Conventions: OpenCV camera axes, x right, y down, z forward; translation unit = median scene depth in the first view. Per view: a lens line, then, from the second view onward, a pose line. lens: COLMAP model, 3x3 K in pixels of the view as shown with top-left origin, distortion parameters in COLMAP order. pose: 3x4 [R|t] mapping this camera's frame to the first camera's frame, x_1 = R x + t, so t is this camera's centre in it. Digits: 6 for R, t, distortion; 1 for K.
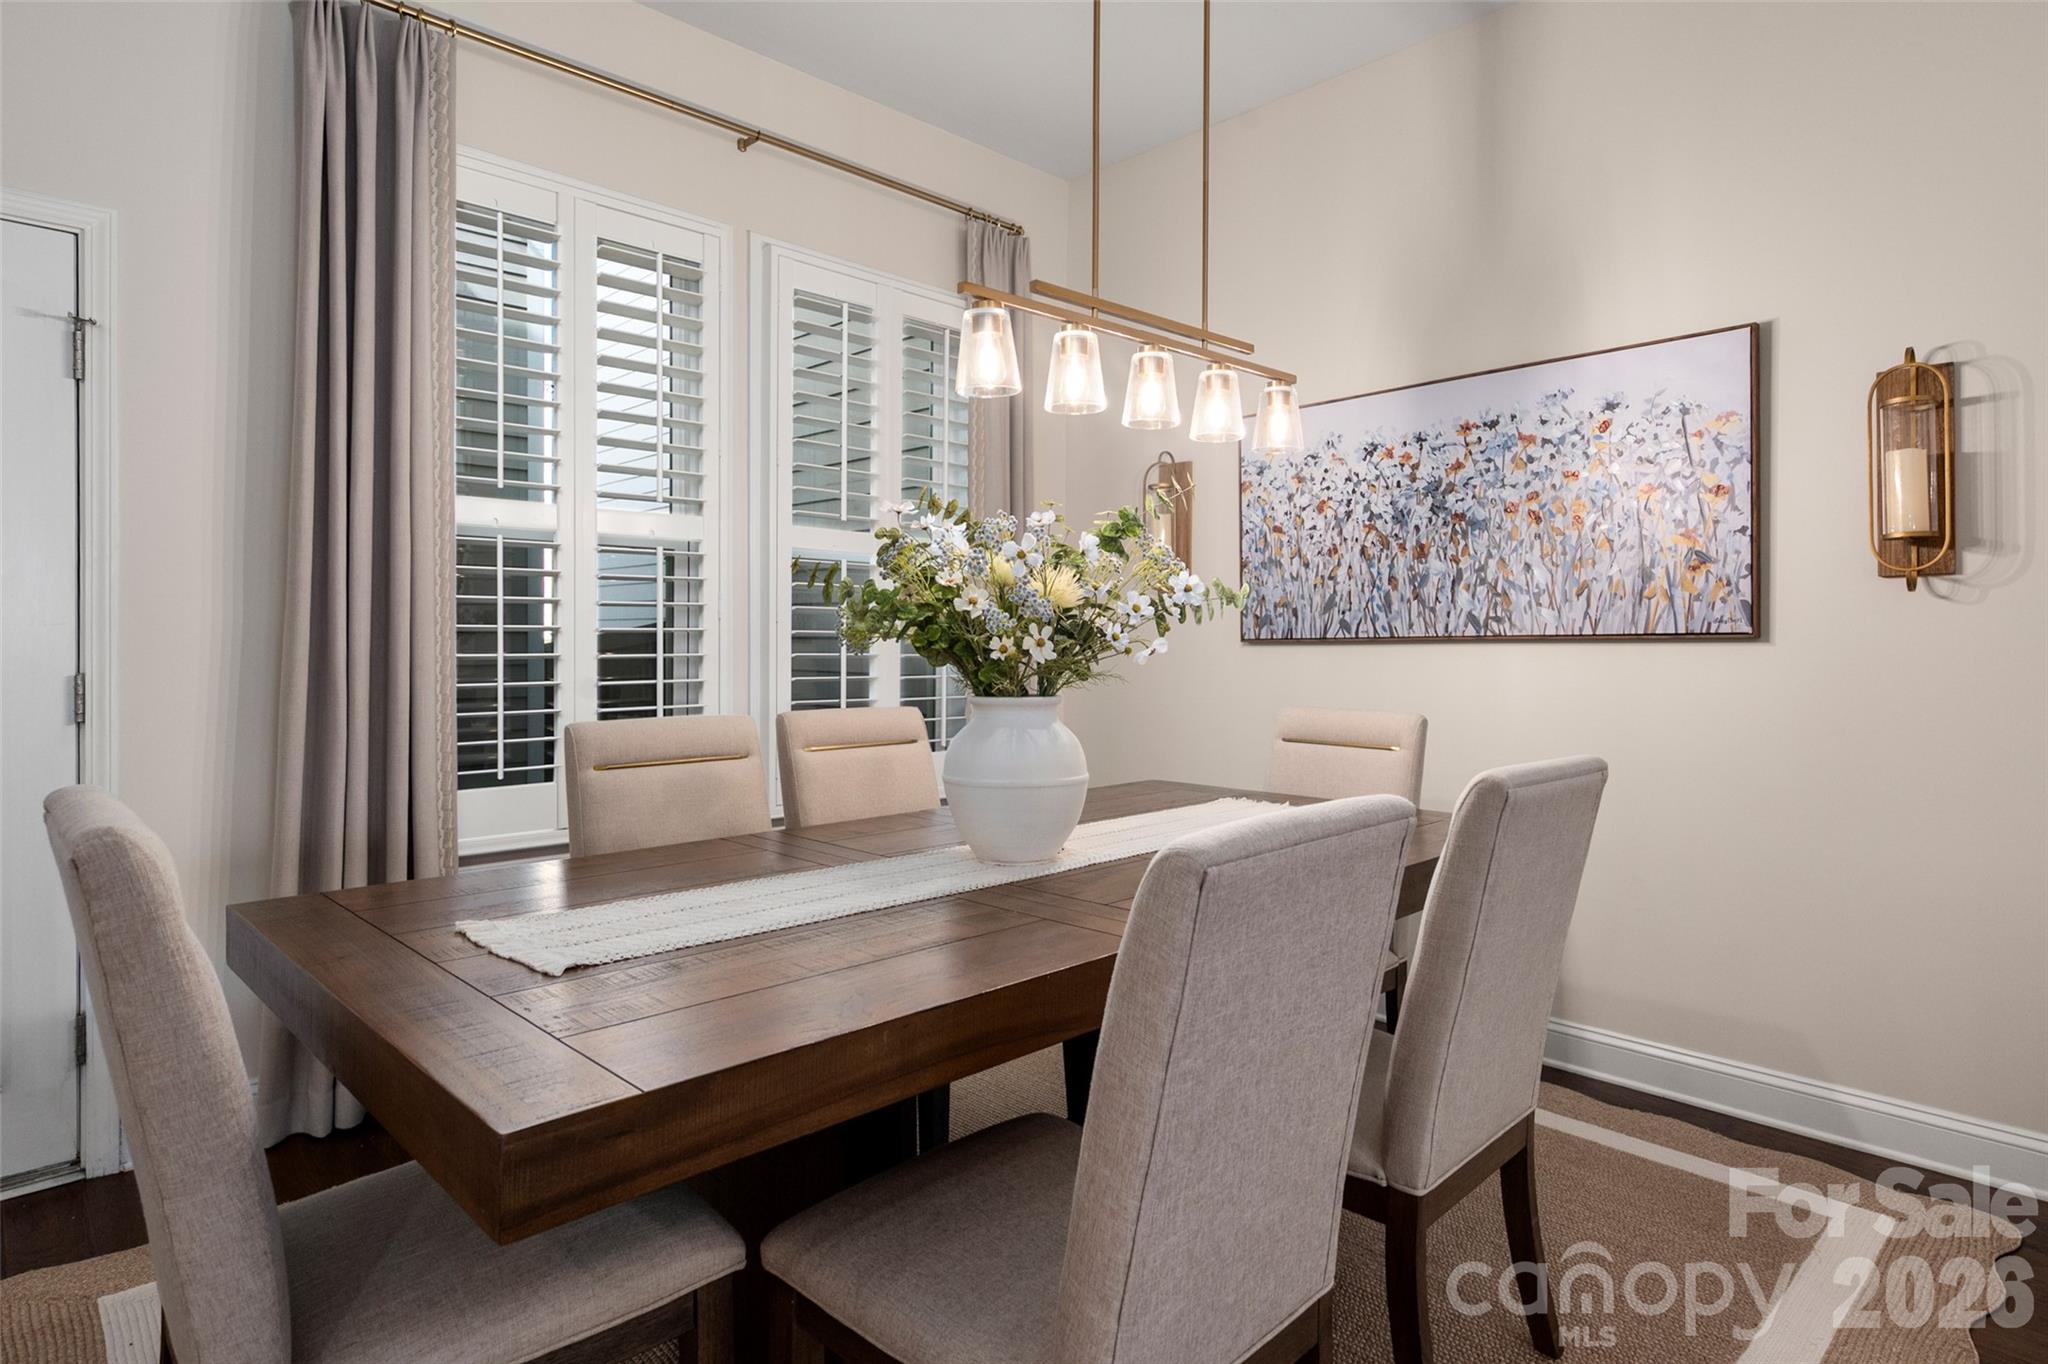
lens RADIAL K [[1121.2, 0, 1024.7], [0, 1121.2, 660.9], [0, 0, 1]] dist [-0.000091, 0.000053]
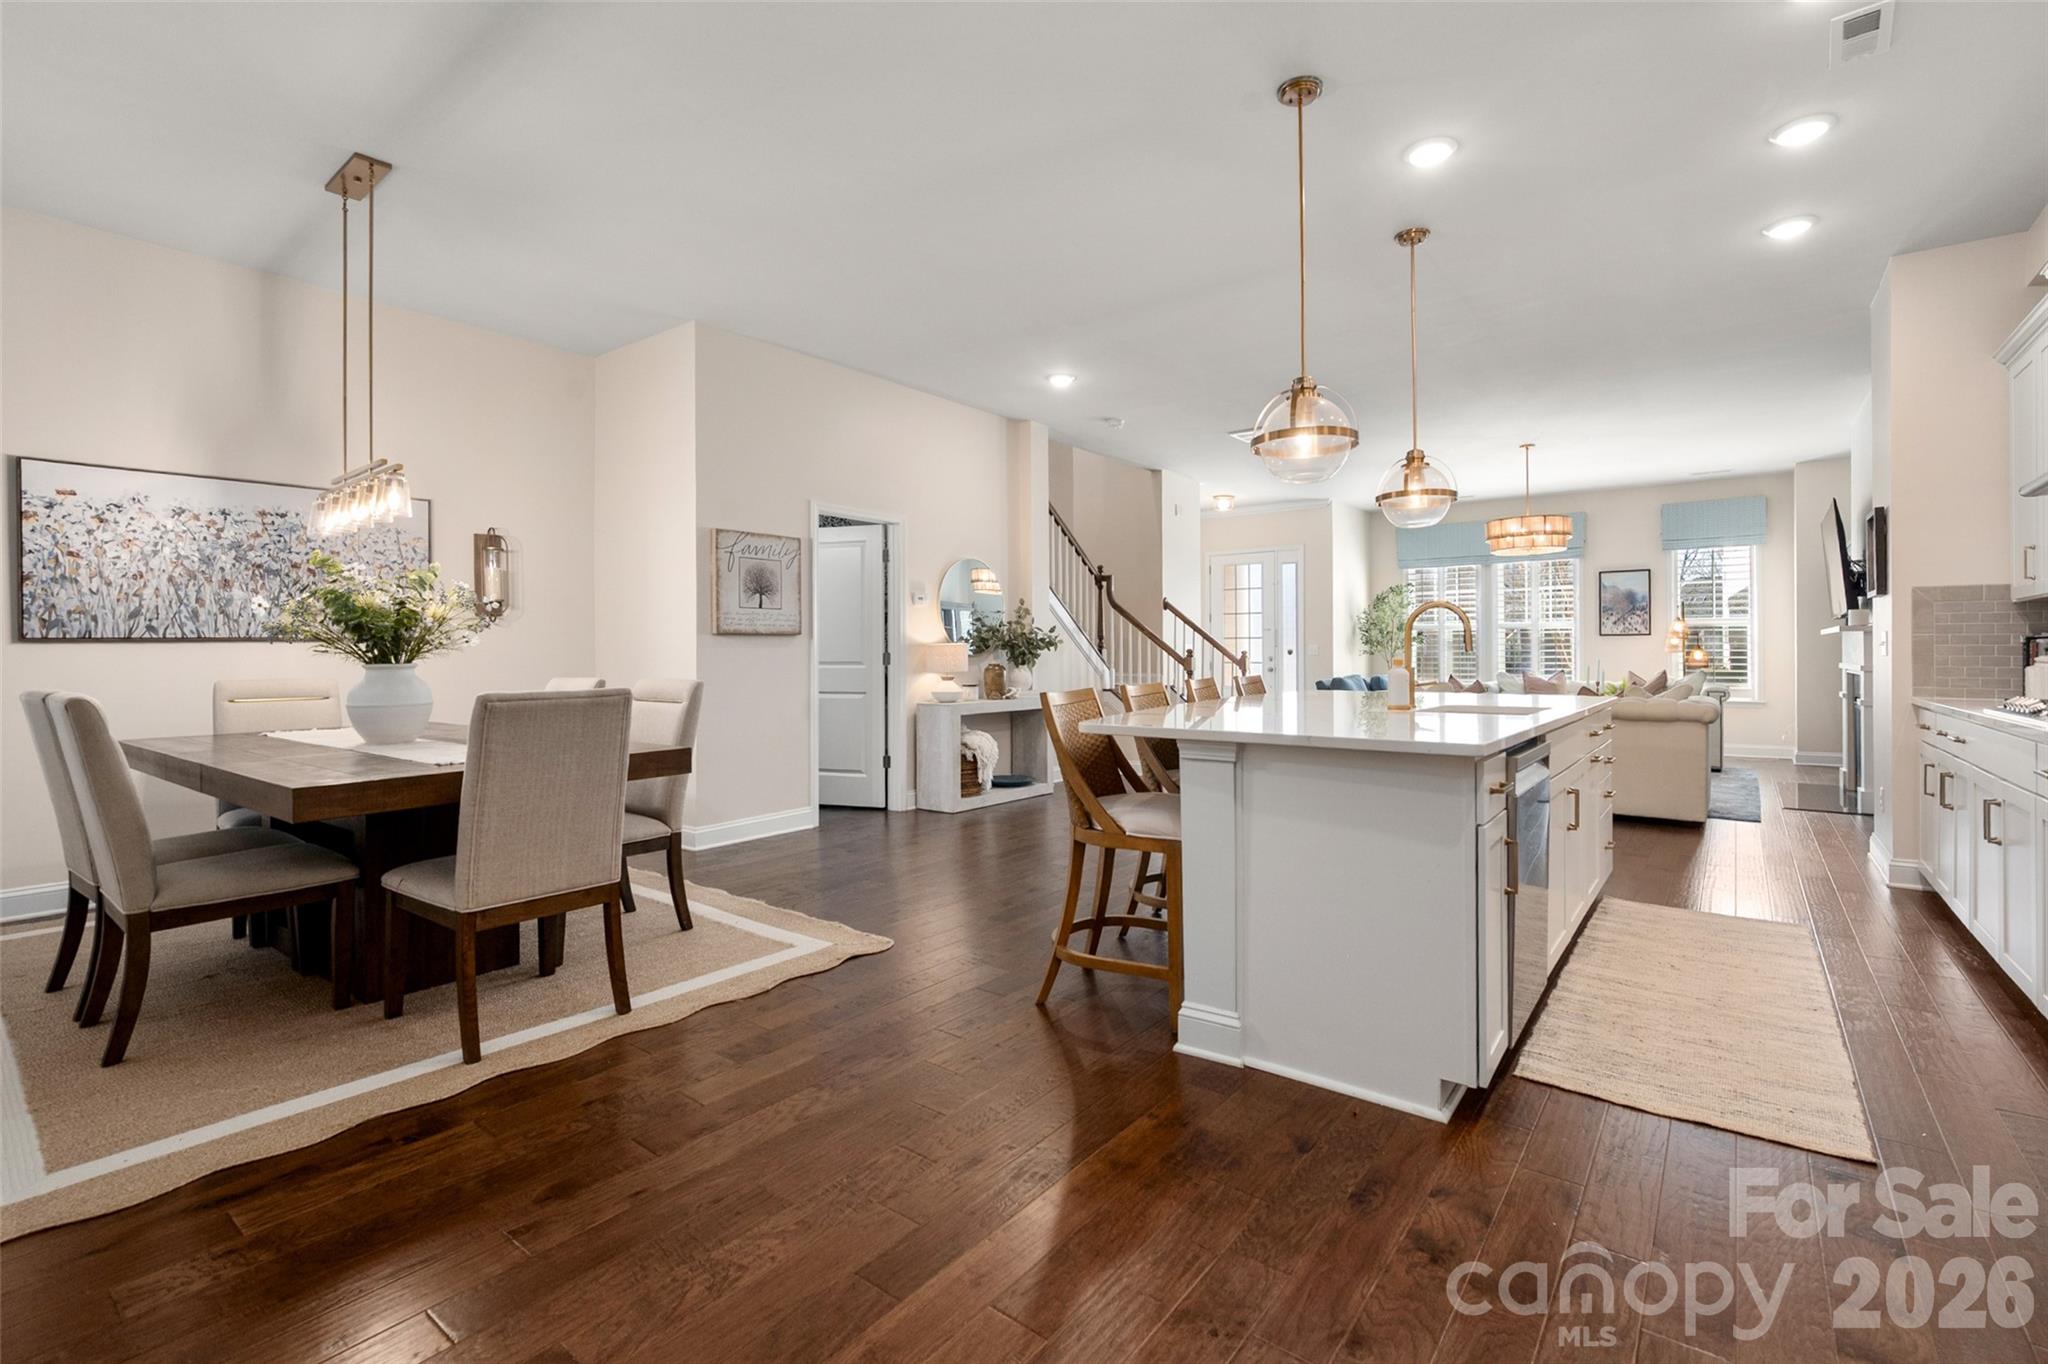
lens RADIAL K [[894.0, 0, 1026.1], [0, 894.0, 661.0], [0, 0, 1]] dist [-0.002913, -0.000176]
pose [[-0.122432, -0.014636, 0.992369, -1.005601], [0.016838, 0.999717, 0.016822, 0.008961], [-0.992334, 0.018769, -0.122151, 0.030470]]
